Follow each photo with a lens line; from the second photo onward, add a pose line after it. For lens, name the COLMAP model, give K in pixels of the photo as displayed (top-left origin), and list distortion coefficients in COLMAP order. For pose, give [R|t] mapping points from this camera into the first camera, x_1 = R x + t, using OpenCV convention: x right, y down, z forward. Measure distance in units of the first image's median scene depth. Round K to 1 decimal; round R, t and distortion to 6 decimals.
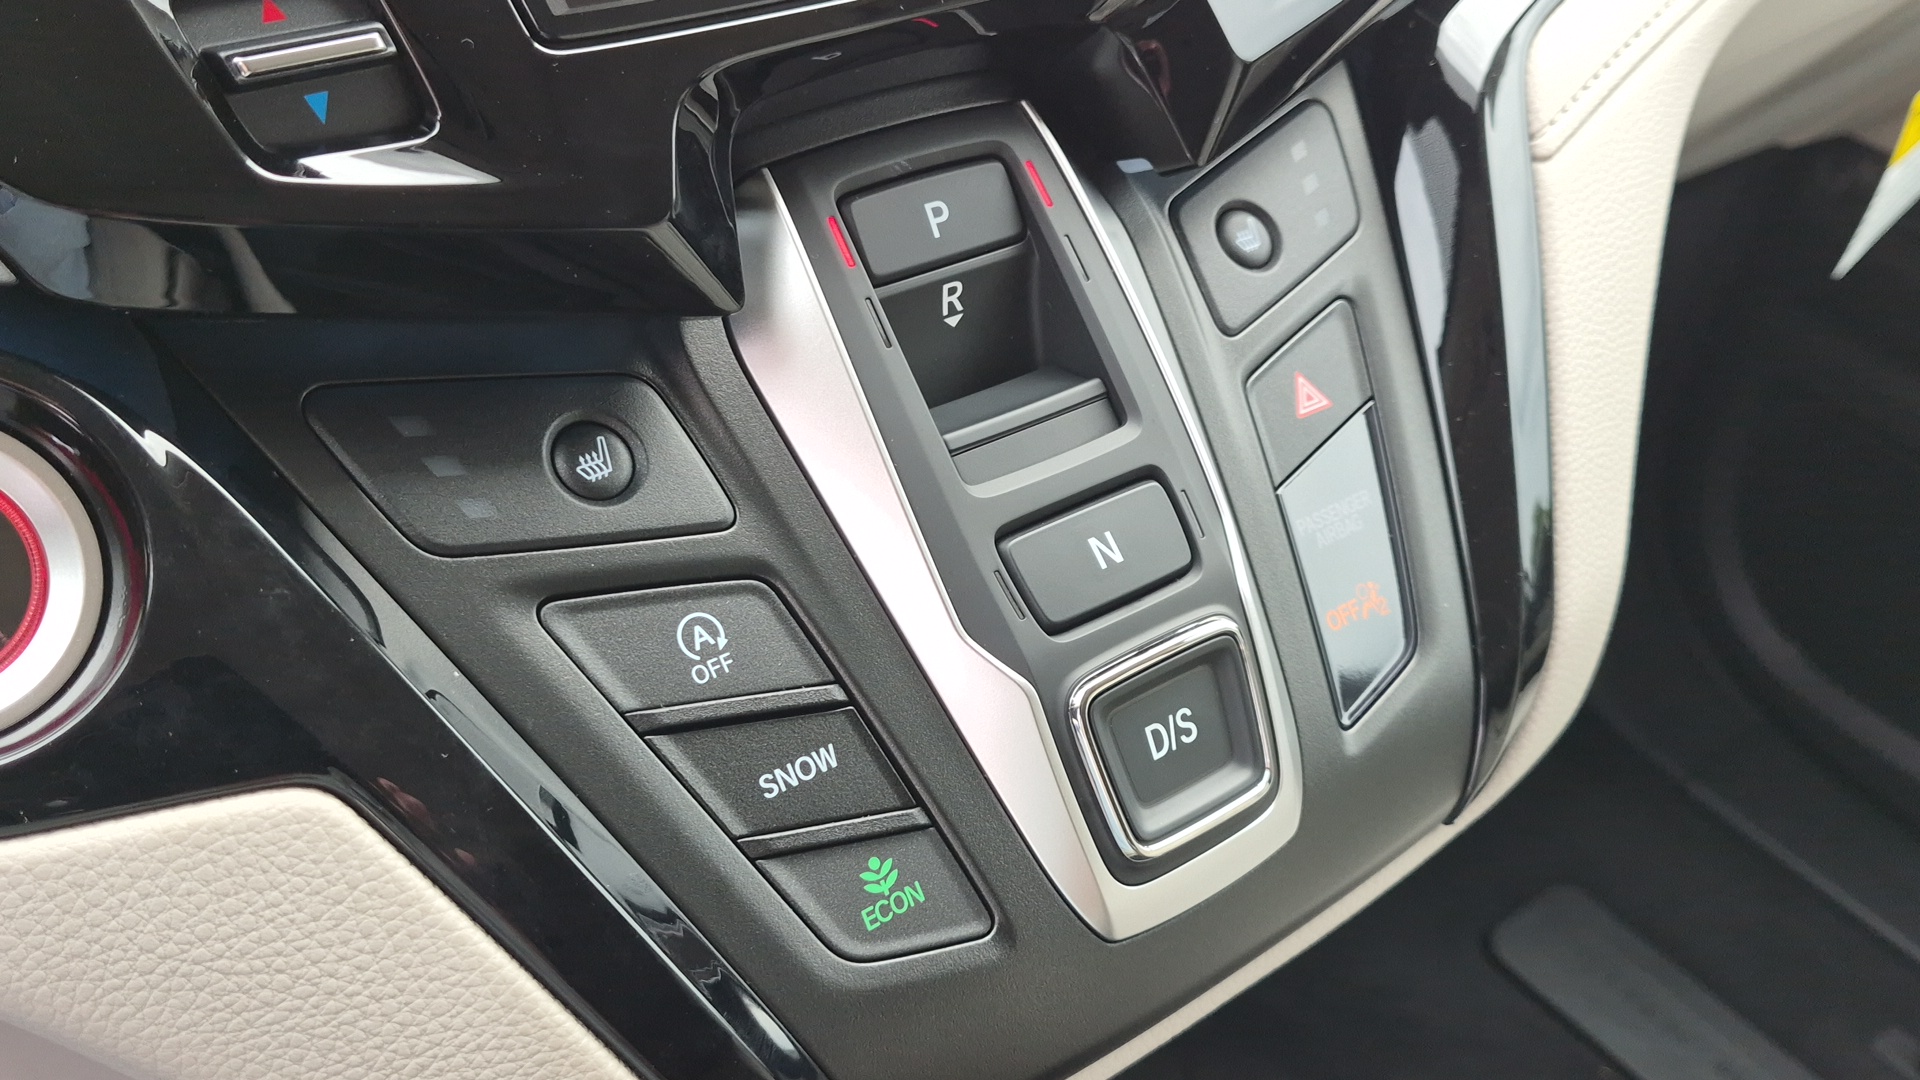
lens RADIAL K [[1909.1, 0, 962.0], [0, 1909.1, 535.6], [0, 0, 1]] dist [0.070236, 0.000000]
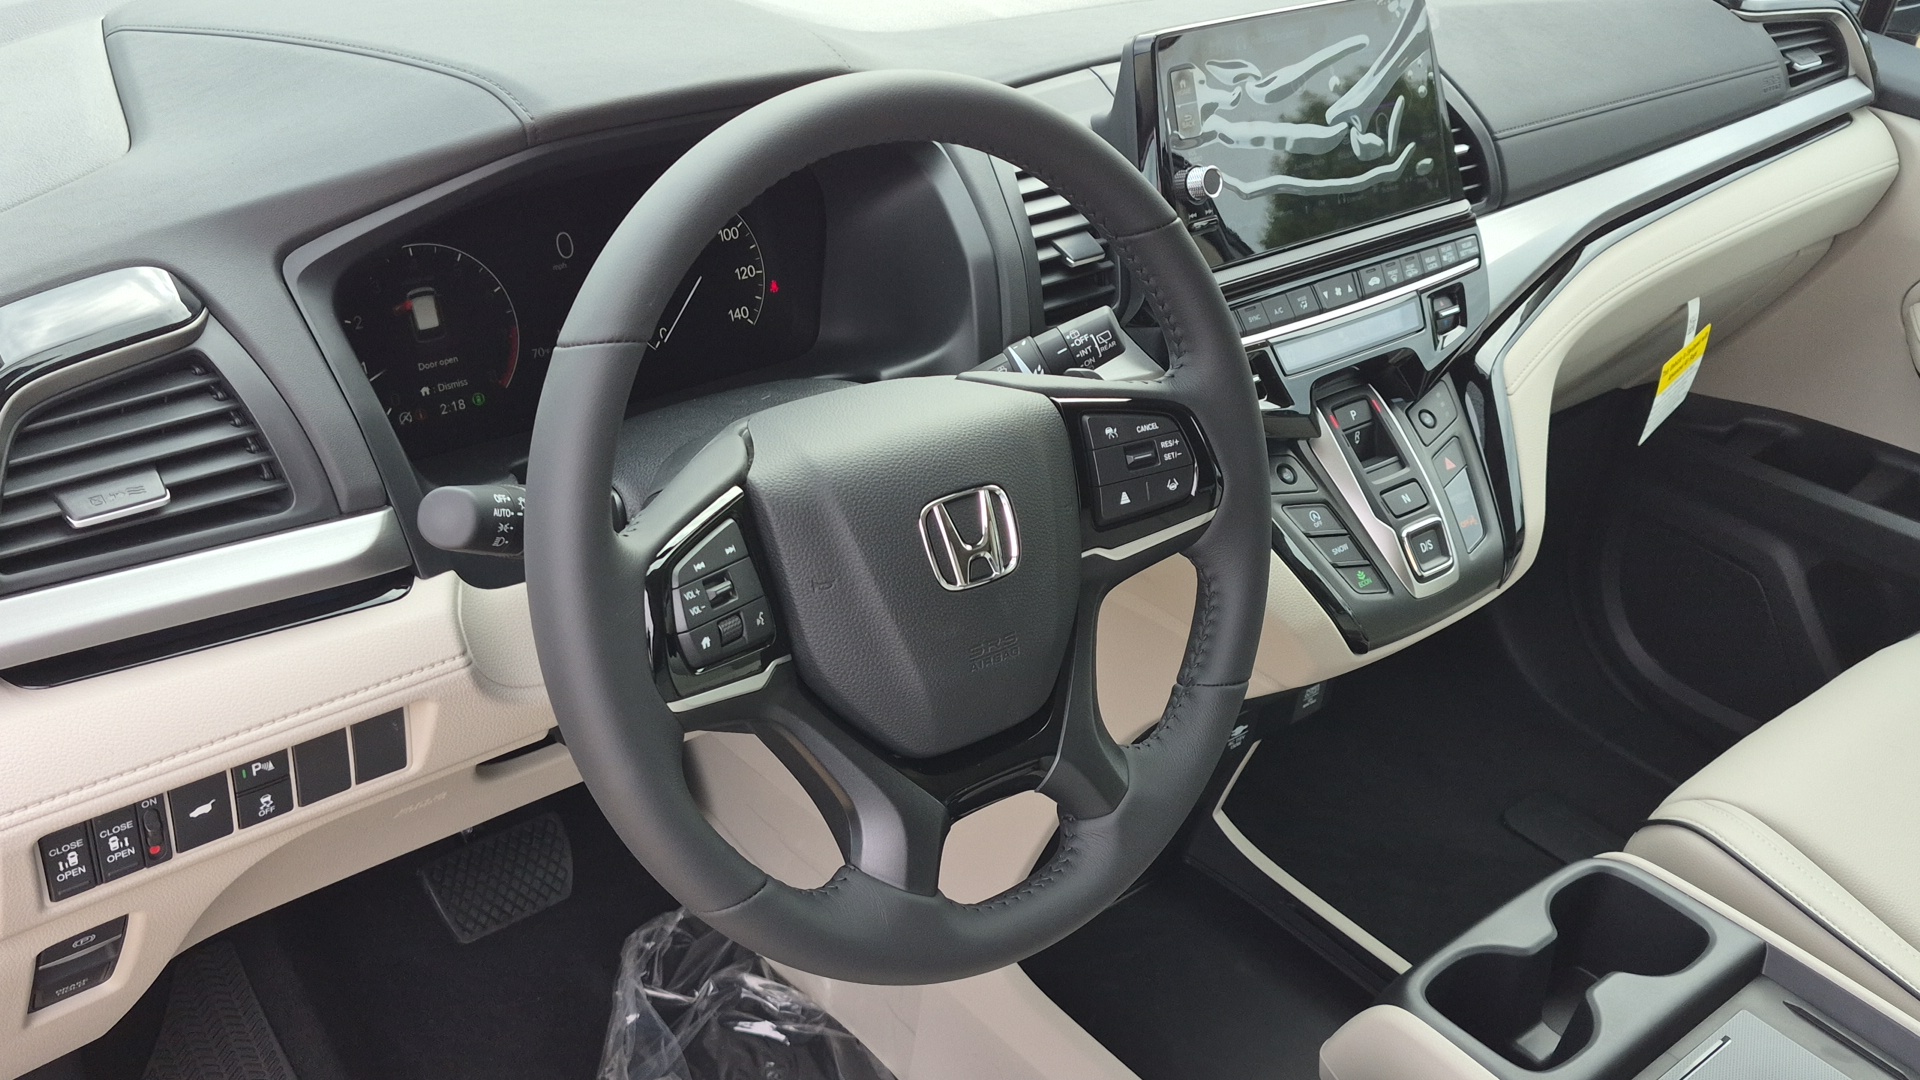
lens RADIAL K [[1909.1, 0, 954.5], [0, 1909.1, 552.3], [0, 0, 1]] dist [0.070236, 0.000000]
pose [[0.999092, -0.035736, 0.023187, -0.899608], [0.038373, 0.991342, -0.125577, 0.549304], [-0.018499, 0.126352, 0.991813, -2.705725]]
